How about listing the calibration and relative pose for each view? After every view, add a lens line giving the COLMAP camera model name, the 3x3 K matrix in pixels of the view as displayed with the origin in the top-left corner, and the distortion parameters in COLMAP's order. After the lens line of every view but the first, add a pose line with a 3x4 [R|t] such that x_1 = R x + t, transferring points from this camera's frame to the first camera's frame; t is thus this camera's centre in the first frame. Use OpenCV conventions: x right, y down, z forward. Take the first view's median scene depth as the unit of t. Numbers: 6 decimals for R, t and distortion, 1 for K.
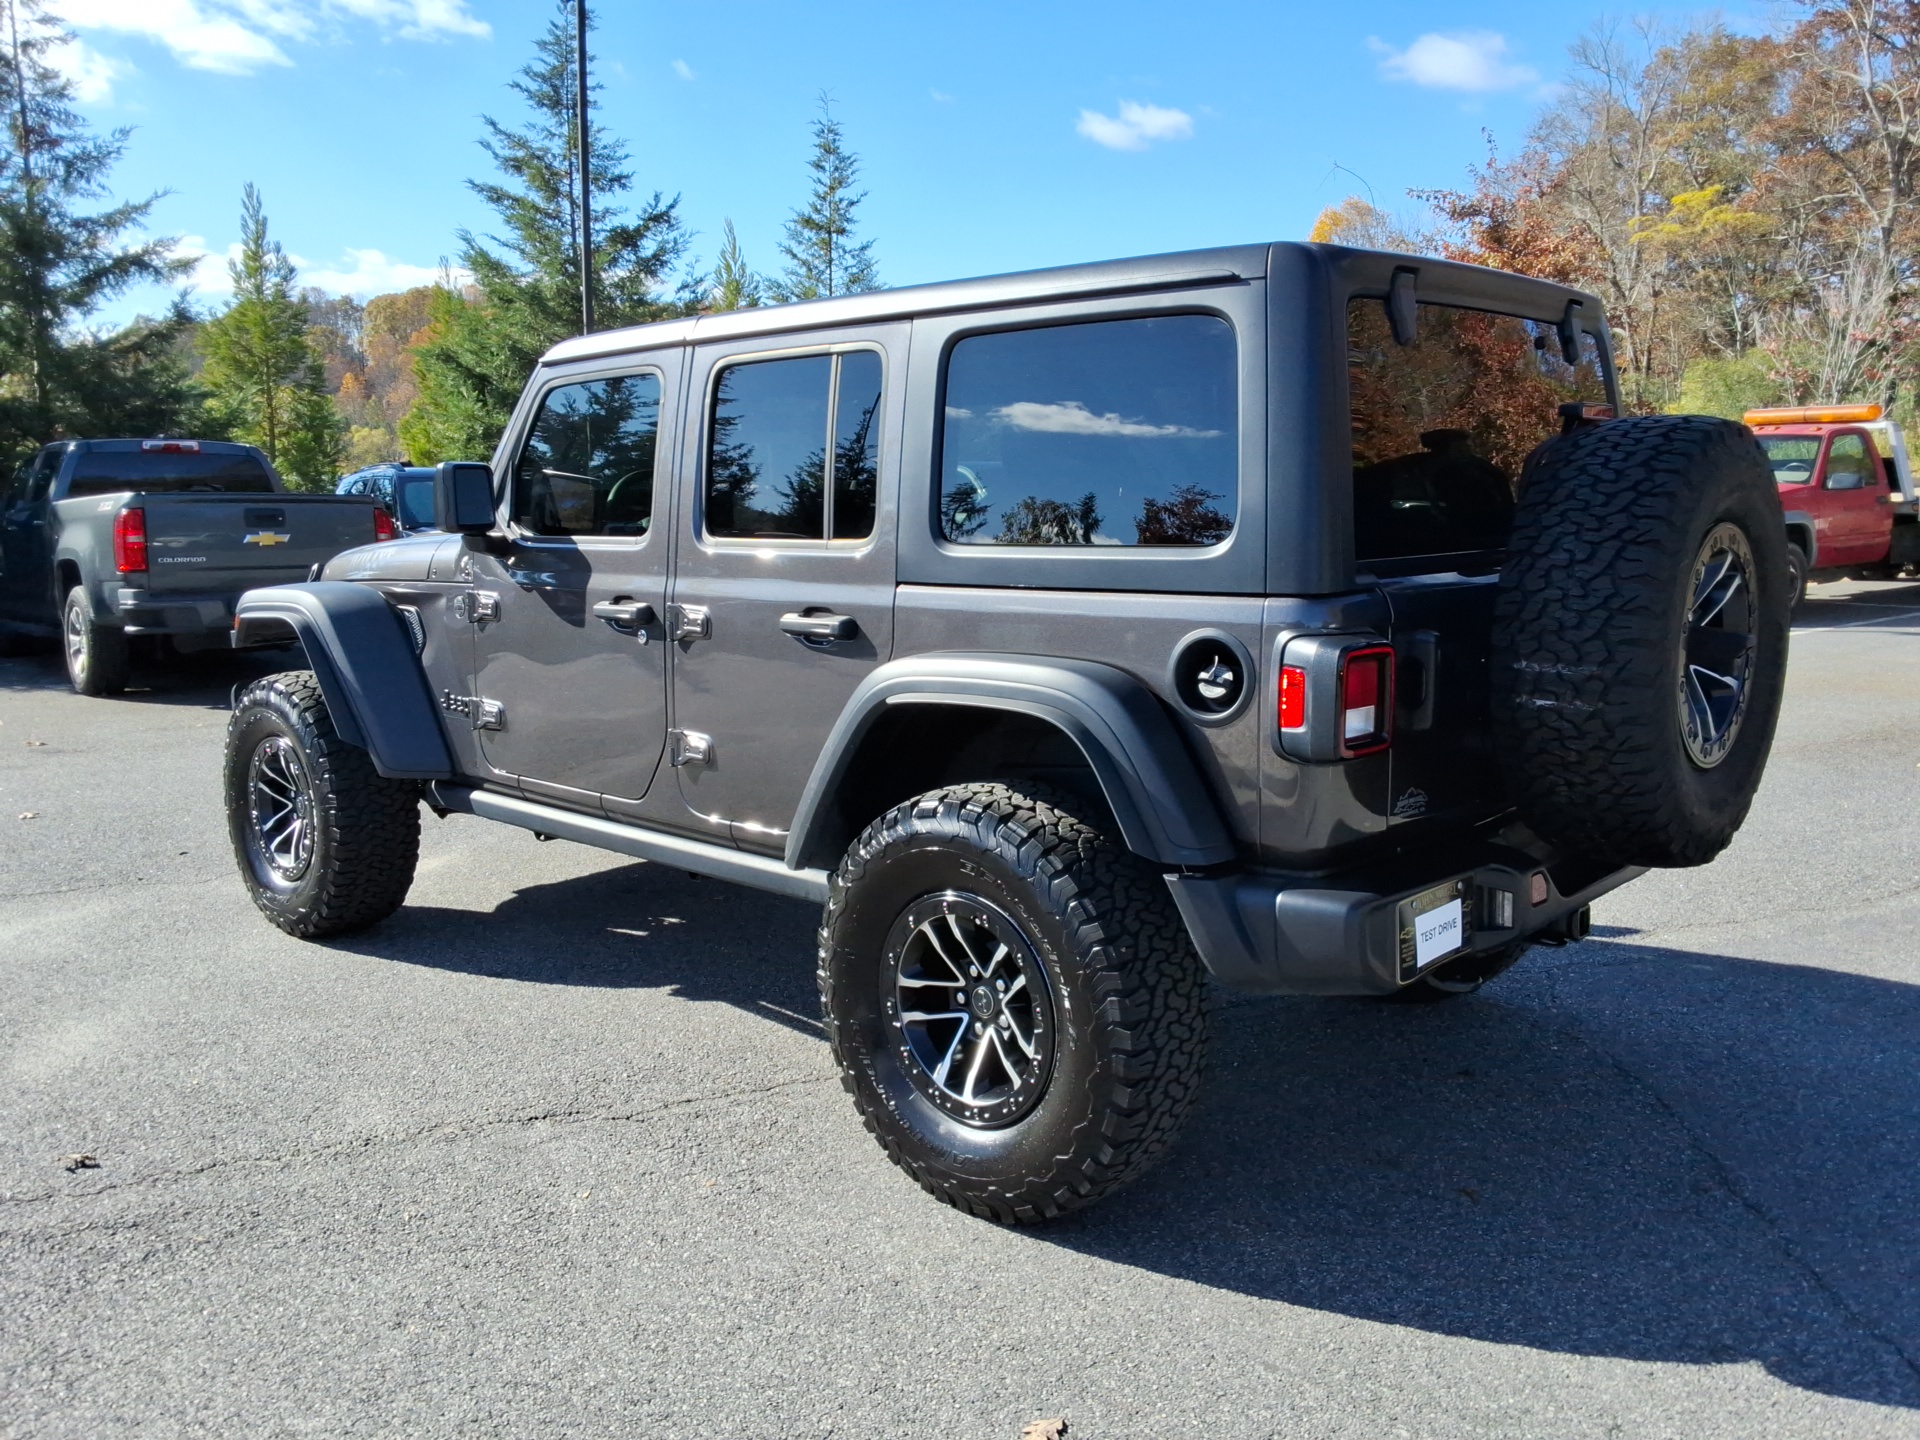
lens RADIAL K [[1553.6, 0, 958.9], [0, 1553.6, 704.5], [0, 0, 1]] dist [0.066837, -0.100222]
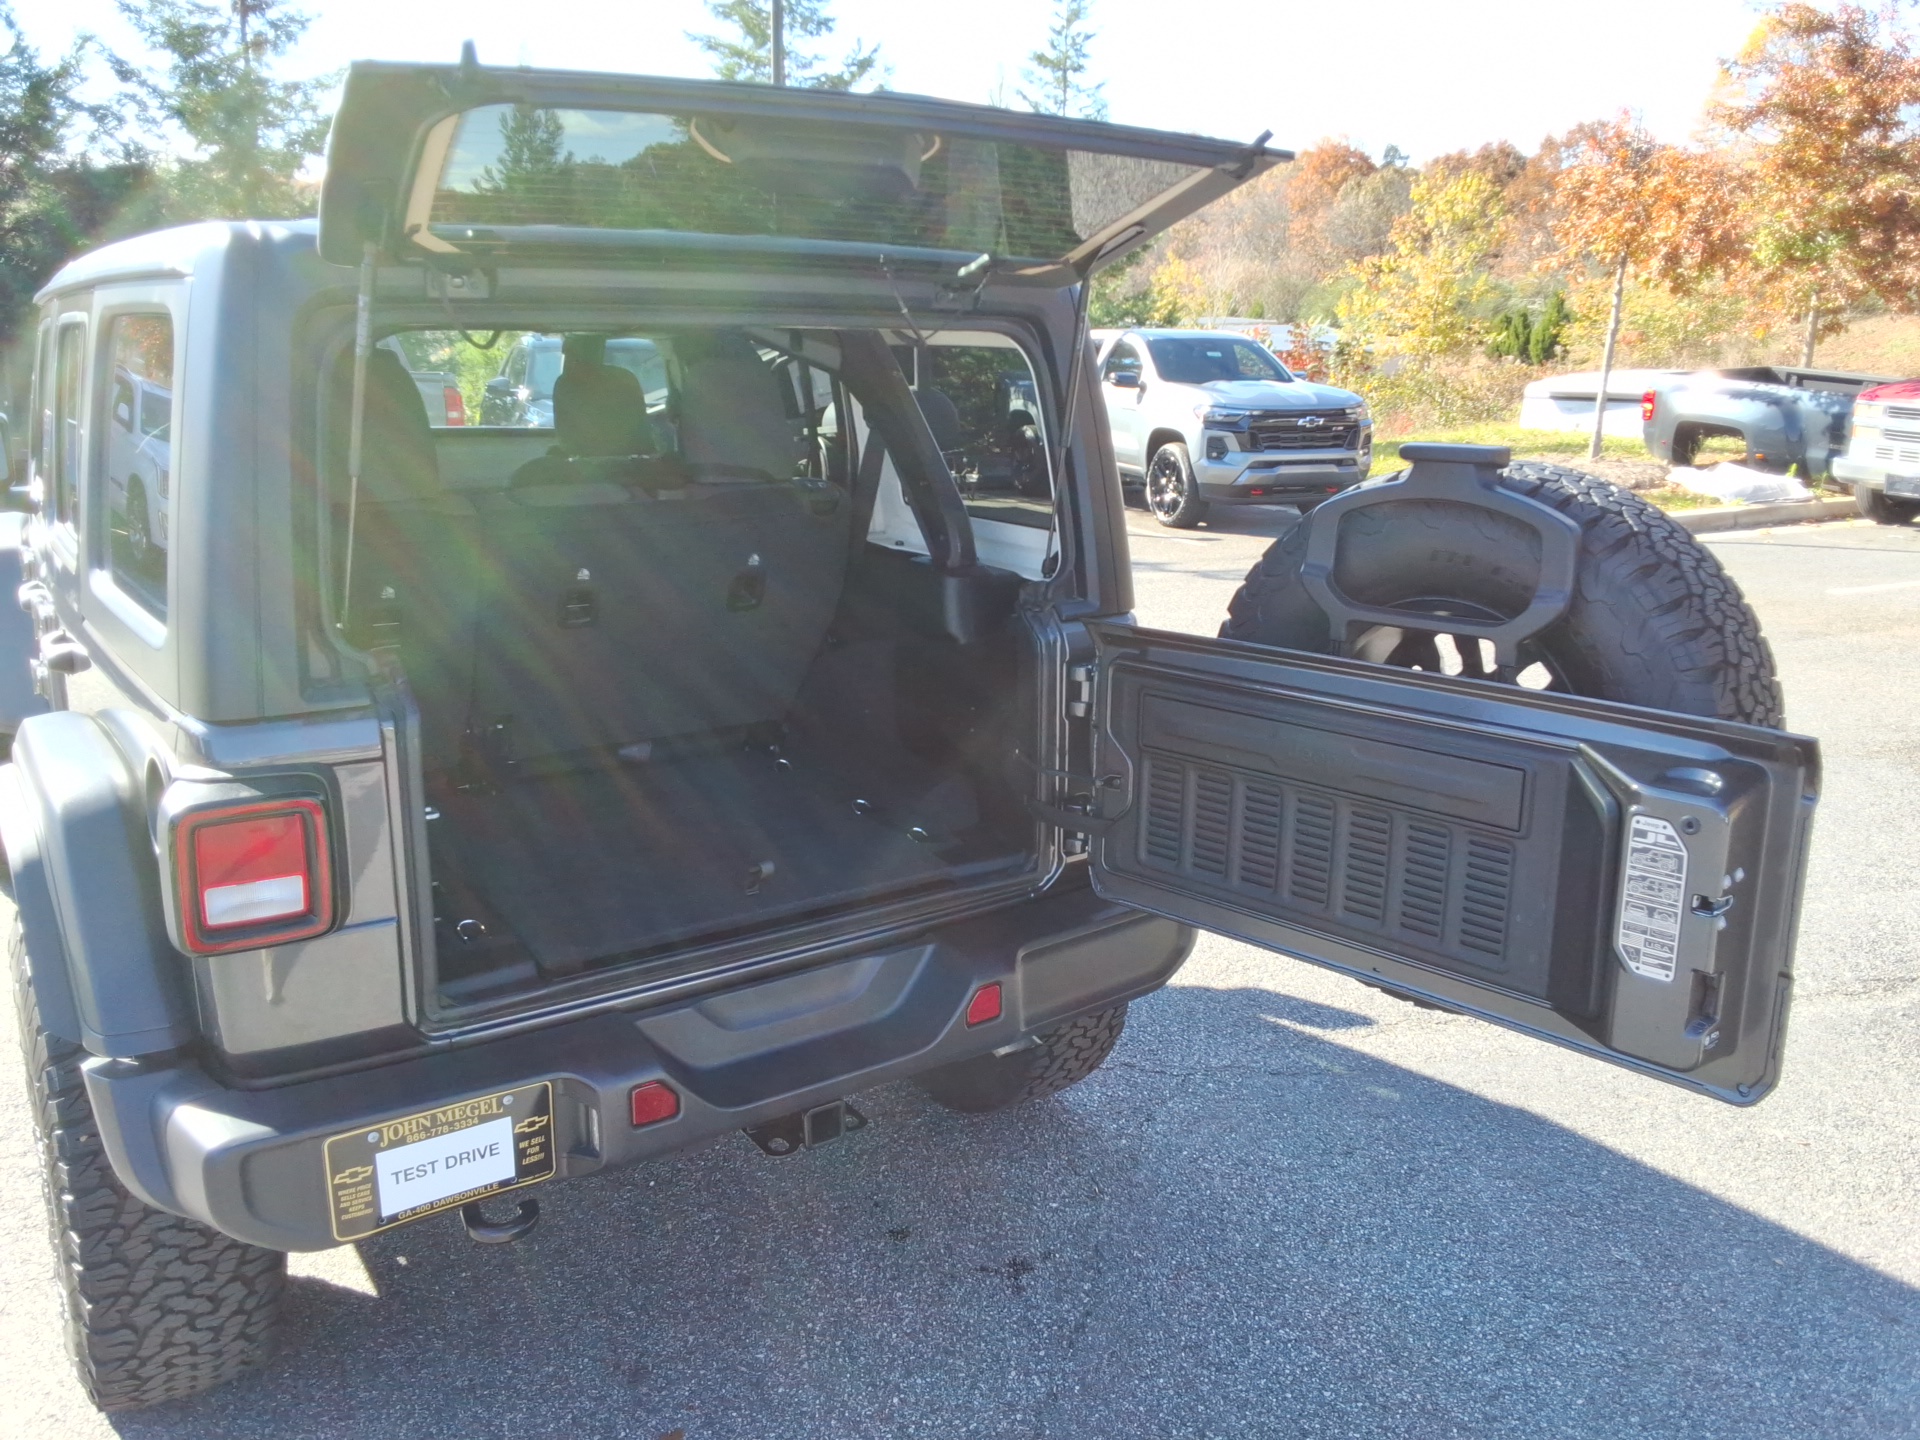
lens RADIAL K [[1553.6, 0, 965.5], [0, 1553.6, 697.0], [0, 0, 1]] dist [0.066837, -0.100222]
pose [[0.972761, 0.064101, -0.222770, 0.686661], [-0.042441, 0.994012, 0.100697, -0.160770], [0.227890, -0.088500, 0.969657, 0.337864]]
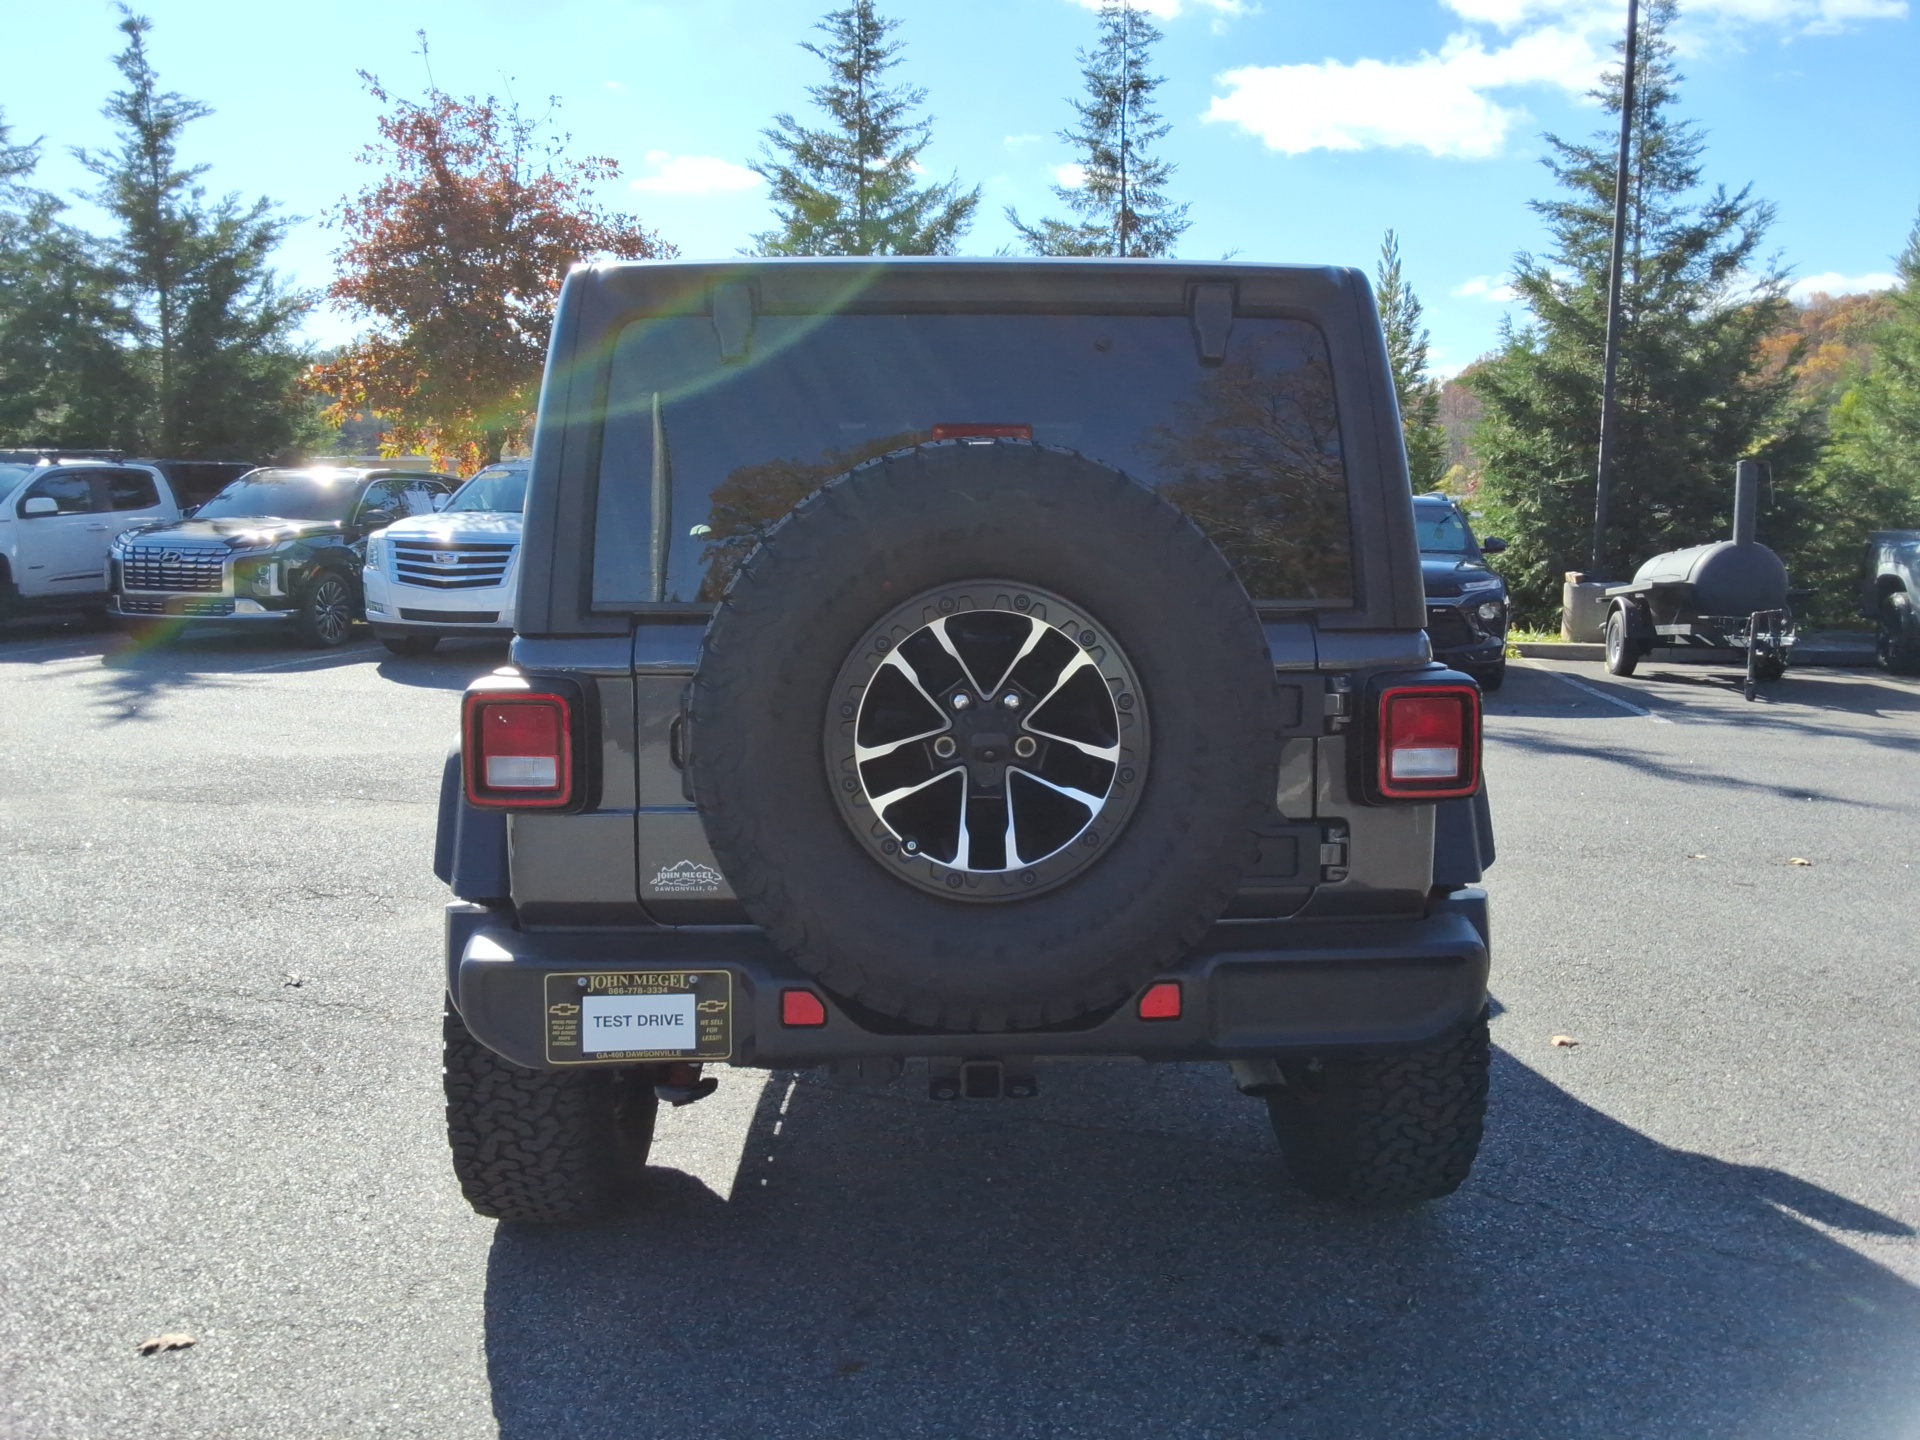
lens RADIAL K [[1553.6, 0, 976.6], [0, 1553.6, 703.8], [0, 0, 1]] dist [0.066837, -0.100222]
pose [[0.706023, 0.086587, -0.702875, 1.031196], [-0.097334, 0.994943, 0.024797, -0.074740], [0.701468, 0.050906, 0.710881, 0.480071]]
